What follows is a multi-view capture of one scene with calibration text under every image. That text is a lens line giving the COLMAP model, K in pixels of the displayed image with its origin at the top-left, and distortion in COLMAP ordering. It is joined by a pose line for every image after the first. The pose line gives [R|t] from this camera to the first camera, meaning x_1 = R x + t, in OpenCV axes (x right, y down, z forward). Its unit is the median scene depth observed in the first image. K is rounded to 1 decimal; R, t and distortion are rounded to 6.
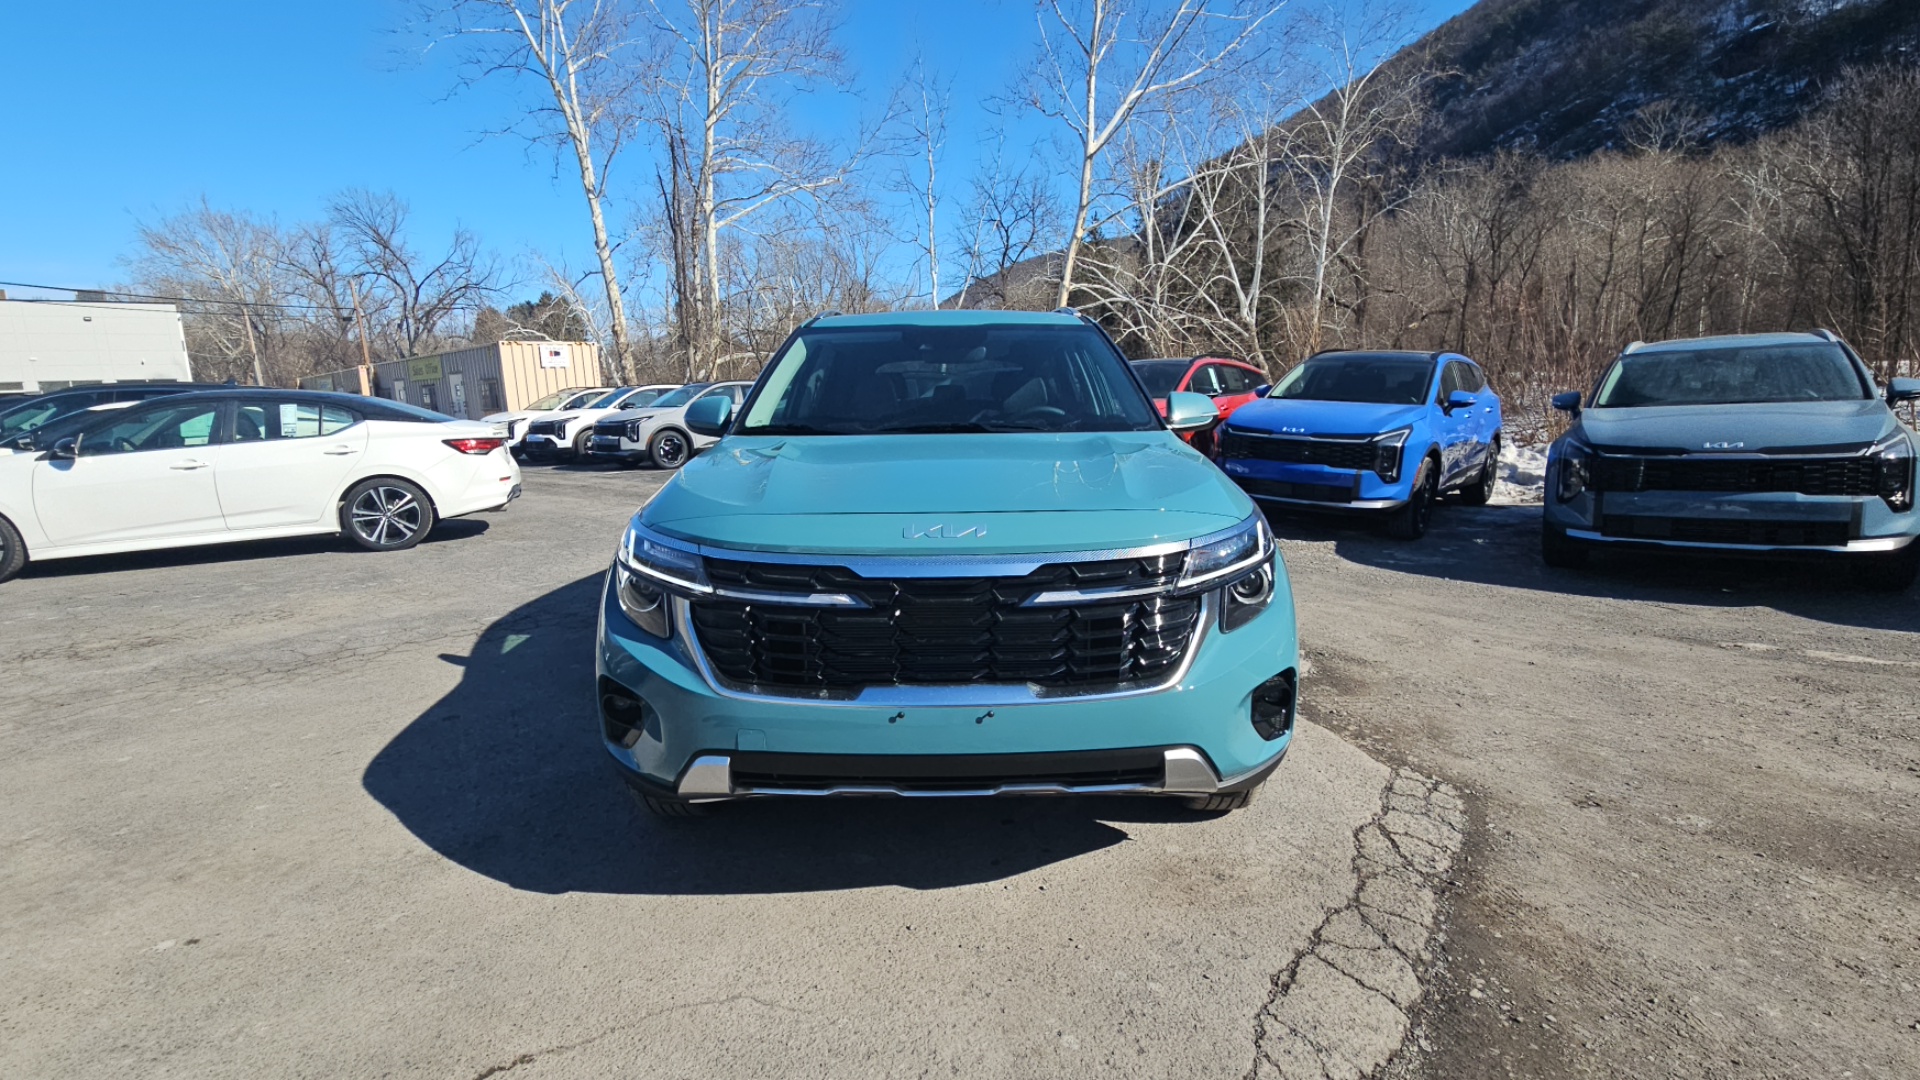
lens RADIAL K [[852.3, 0, 966.0], [0, 852.3, 543.7], [0, 0, 1]] dist [0.000982, -0.002803]
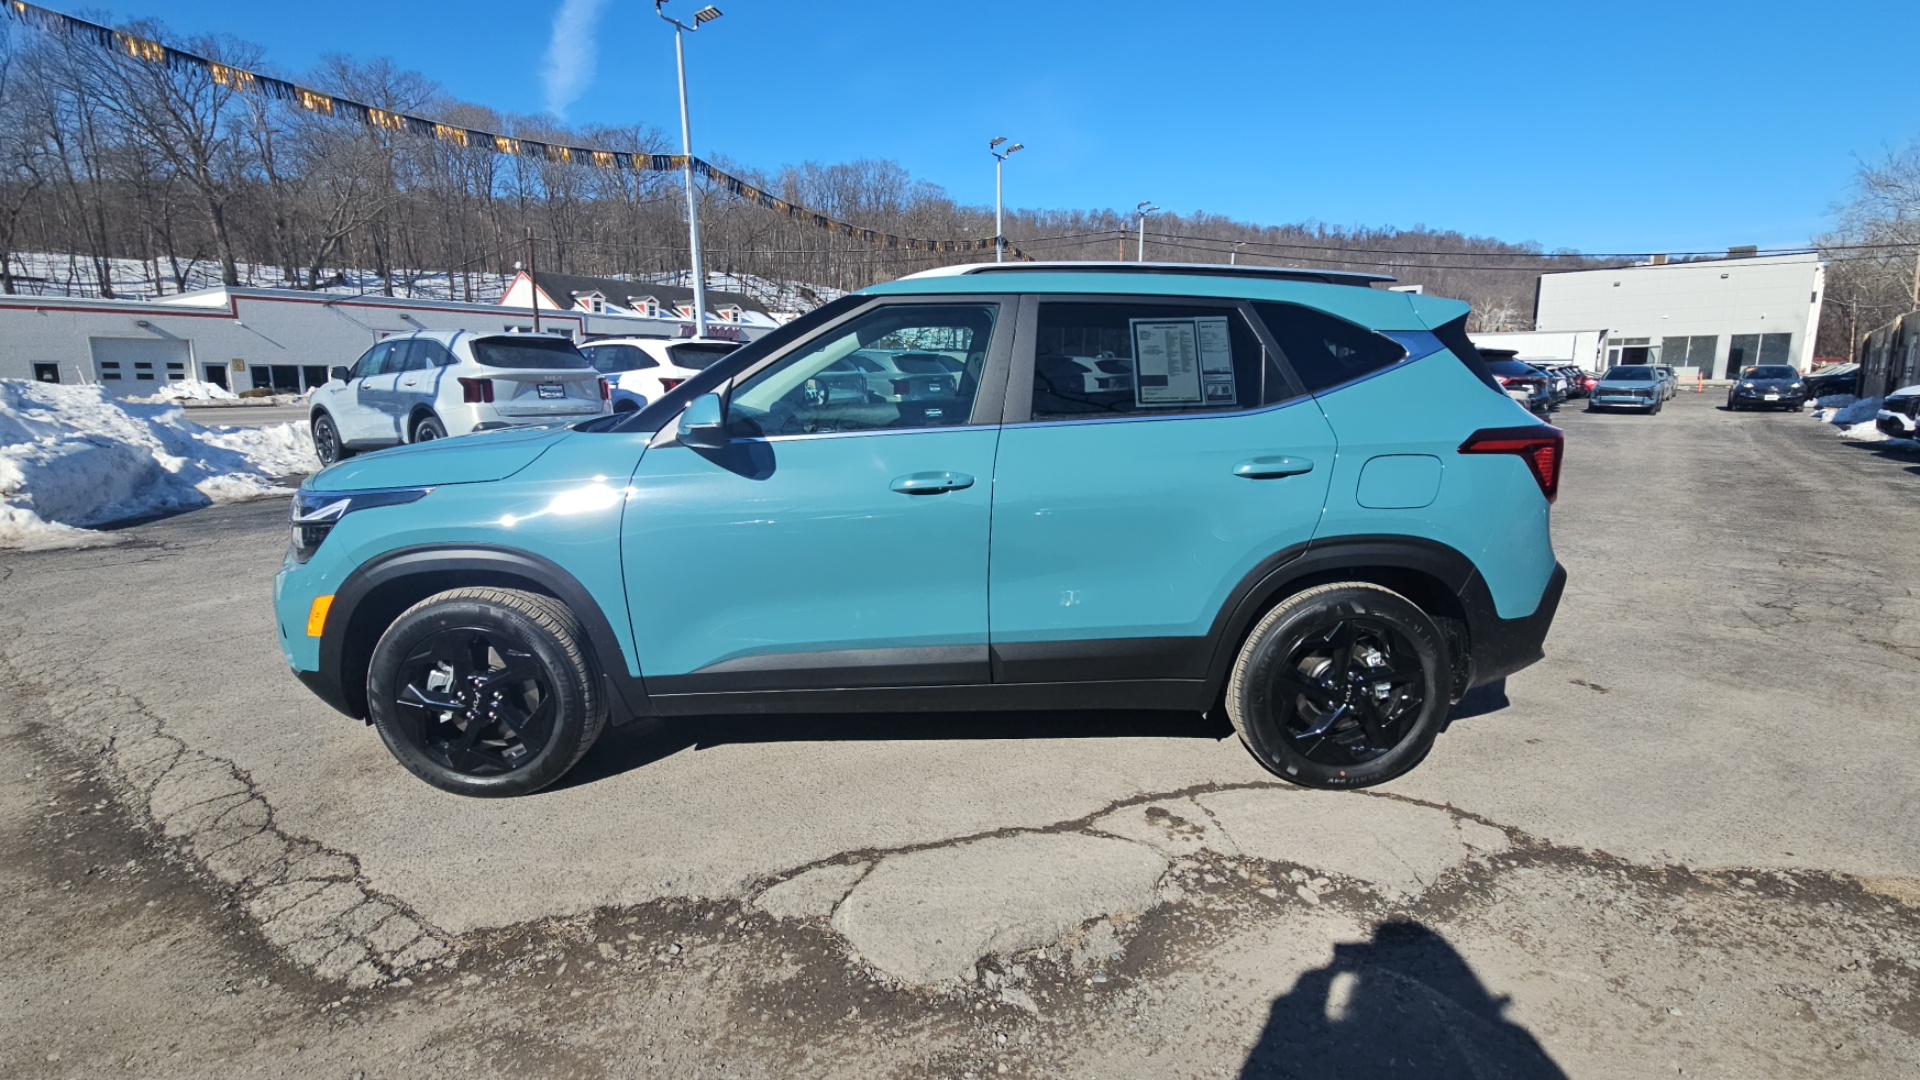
lens RADIAL K [[852.3, 0, 960.2], [0, 852.3, 536.1], [0, 0, 1]] dist [0.000982, -0.002803]
pose [[0.019201, 0.208973, -0.977733, 1.441982], [-0.163712, 0.965371, 0.203117, -0.346571], [0.986321, 0.156167, 0.052747, 1.692355]]
